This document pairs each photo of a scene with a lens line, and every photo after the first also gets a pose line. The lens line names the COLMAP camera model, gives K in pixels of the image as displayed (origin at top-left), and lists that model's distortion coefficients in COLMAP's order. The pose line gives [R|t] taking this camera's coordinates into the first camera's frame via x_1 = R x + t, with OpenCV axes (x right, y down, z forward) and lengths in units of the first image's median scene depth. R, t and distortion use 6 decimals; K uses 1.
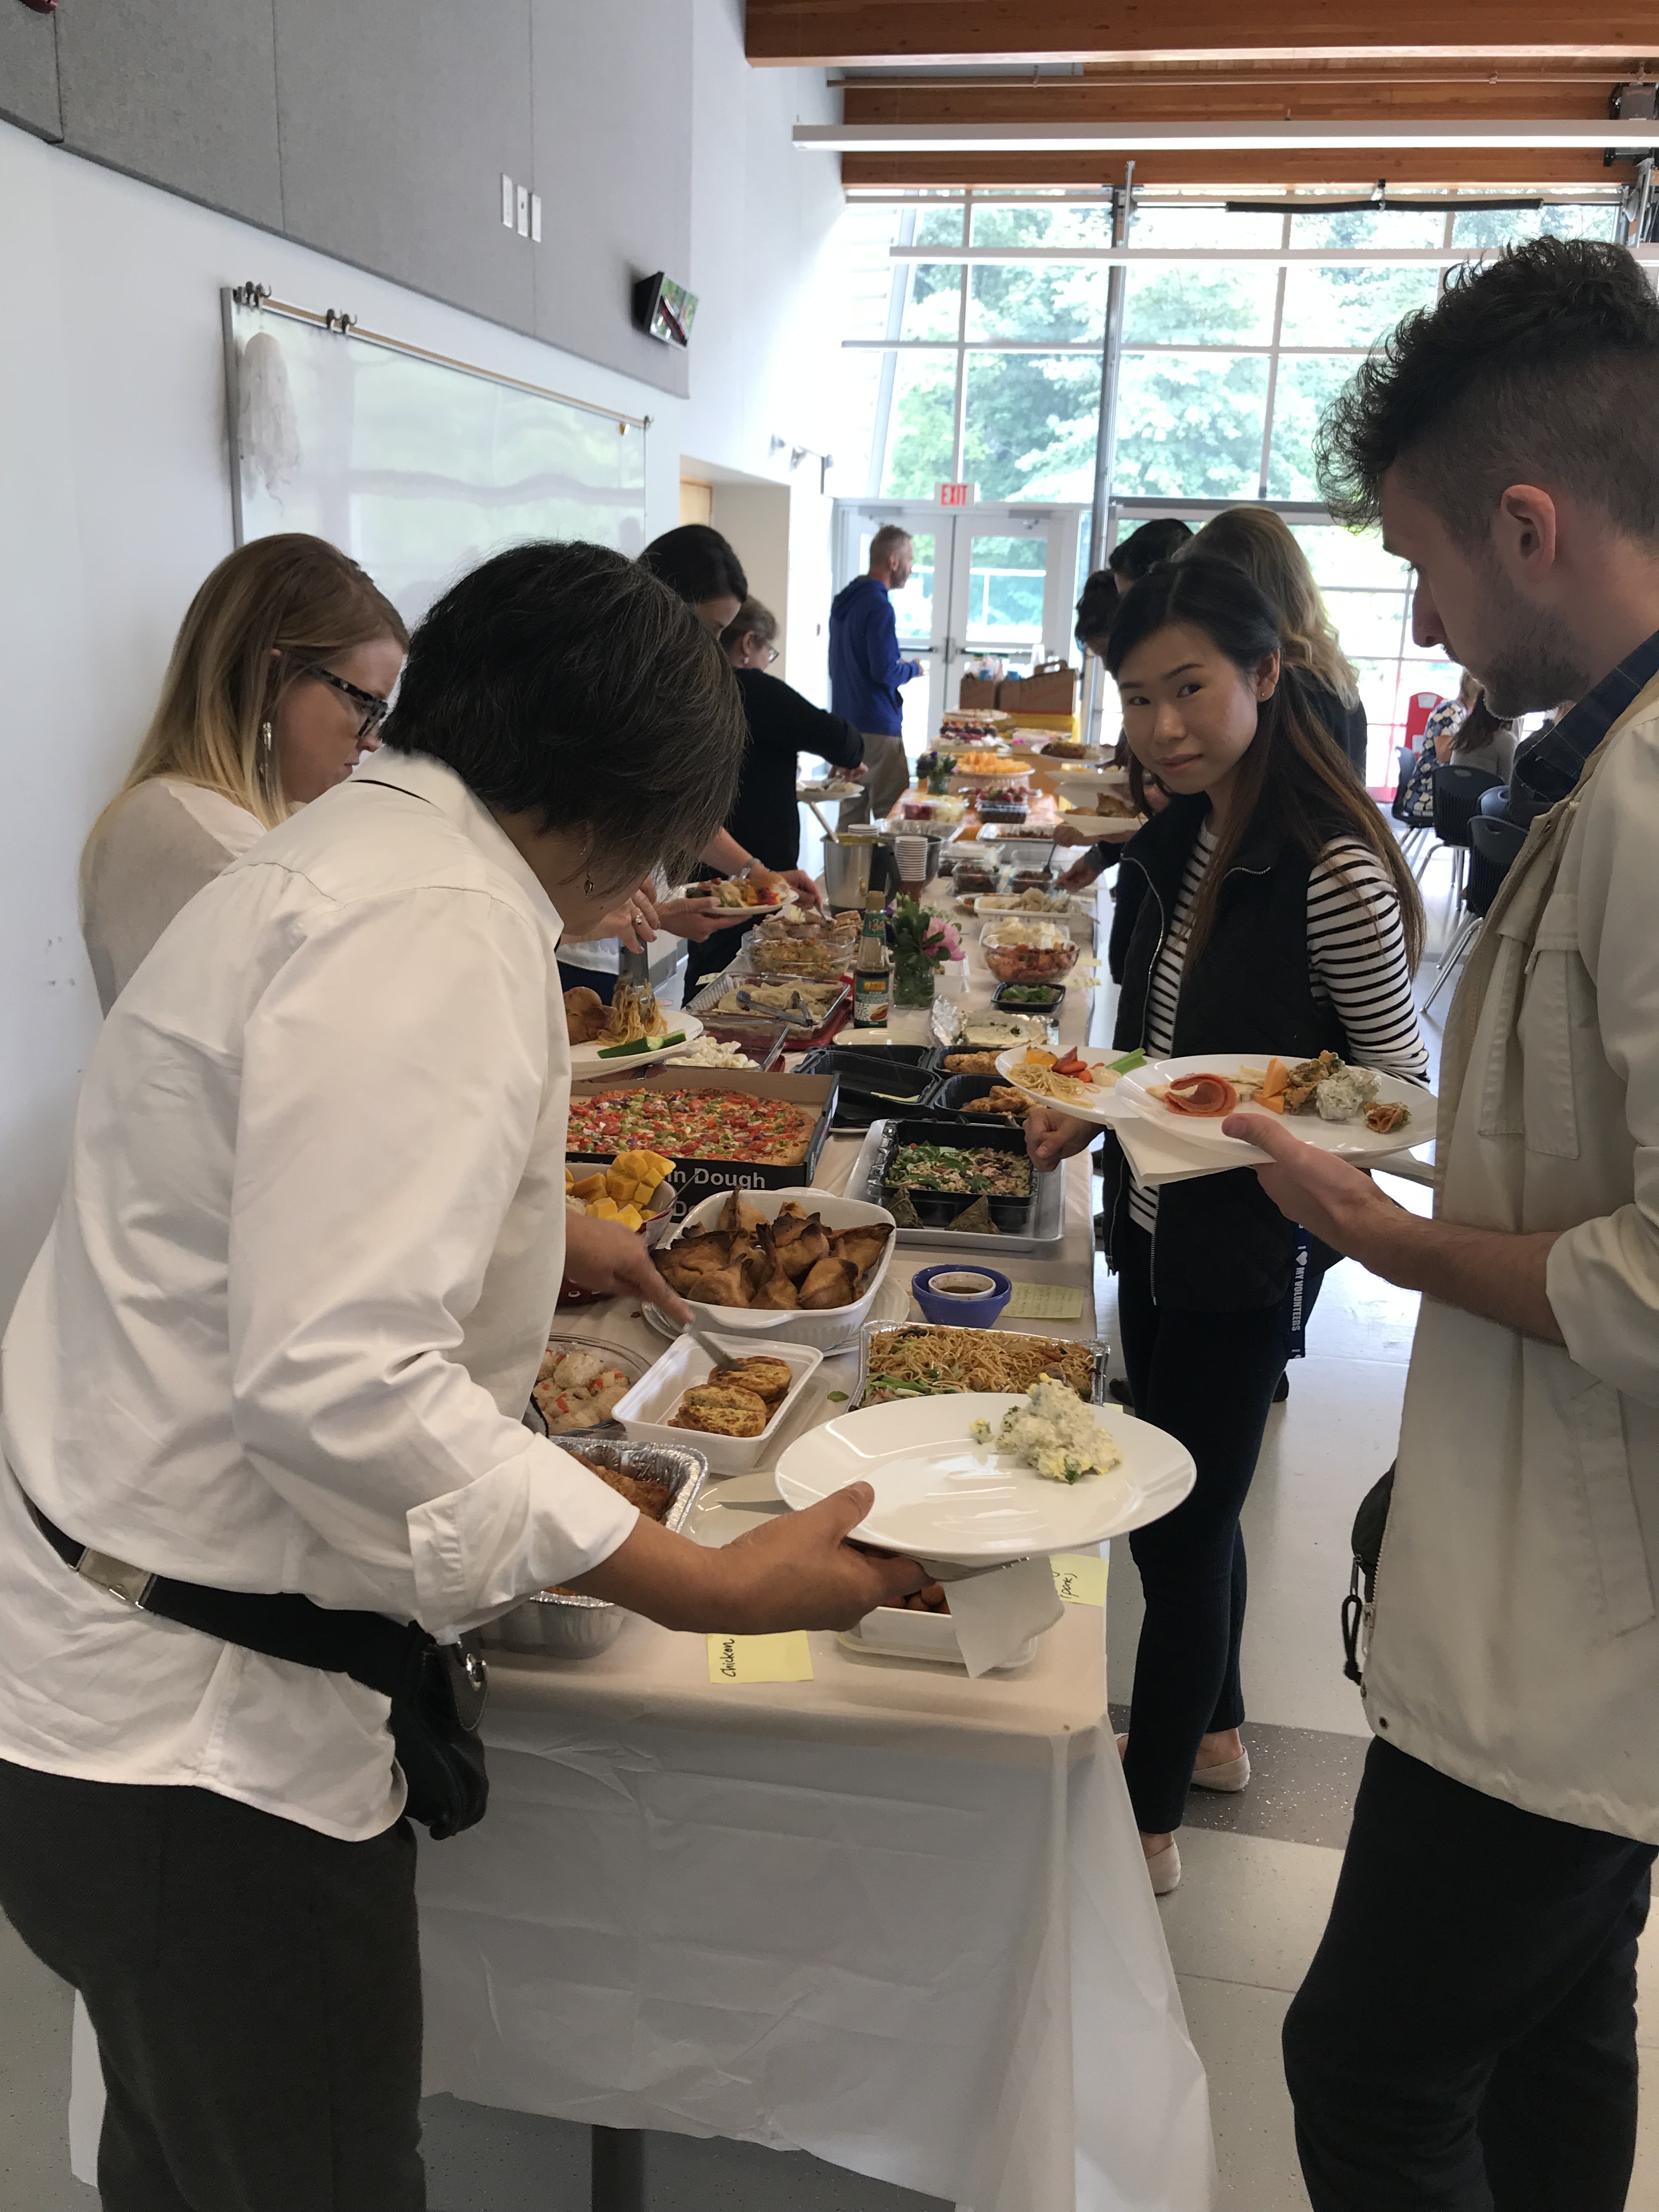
lens RADIAL K [[1764.9, 0, 849.8], [0, 1764.9, 1106.2], [0, 0, 1]] dist [-0.022212, 0.001799]
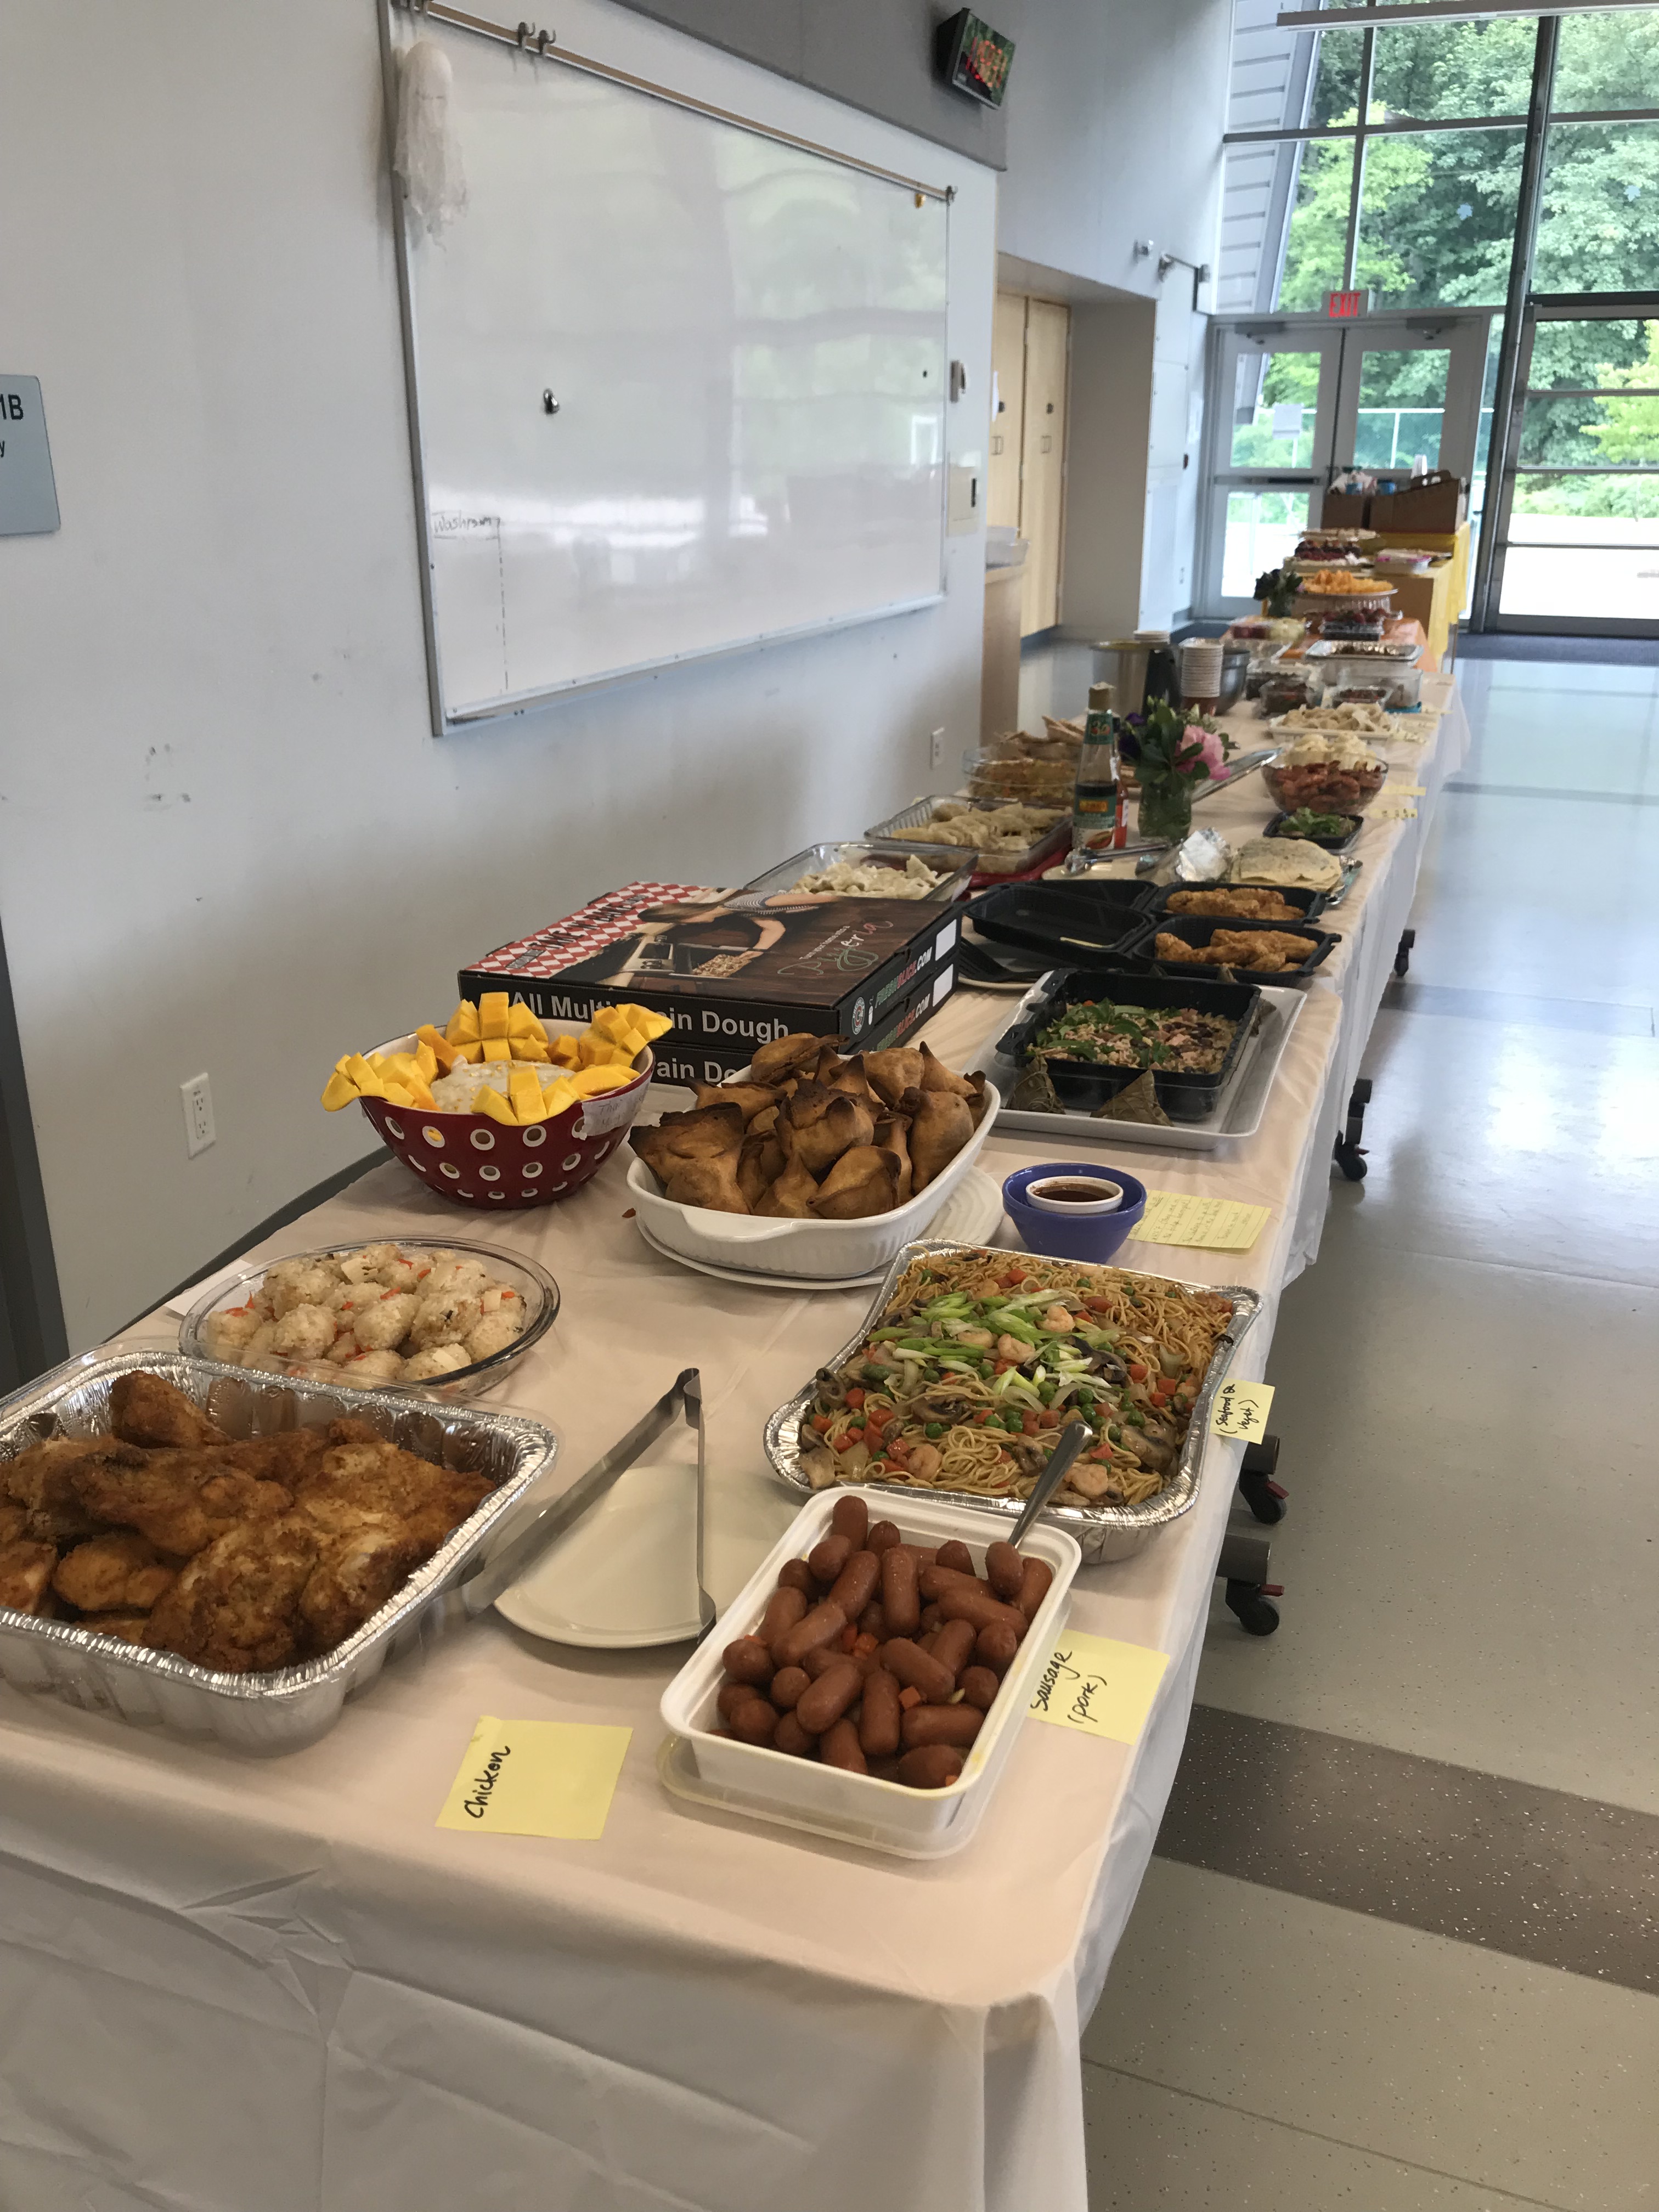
lens RADIAL K [[1764.9, 0, 827.5], [0, 1764.9, 1105.8], [0, 0, 1]] dist [-0.022212, 0.001799]
pose [[0.974098, 0.042192, -0.222157, 0.071964], [-0.026529, 0.996977, 0.073025, 0.010500], [0.224566, -0.065240, 0.972272, 0.176323]]
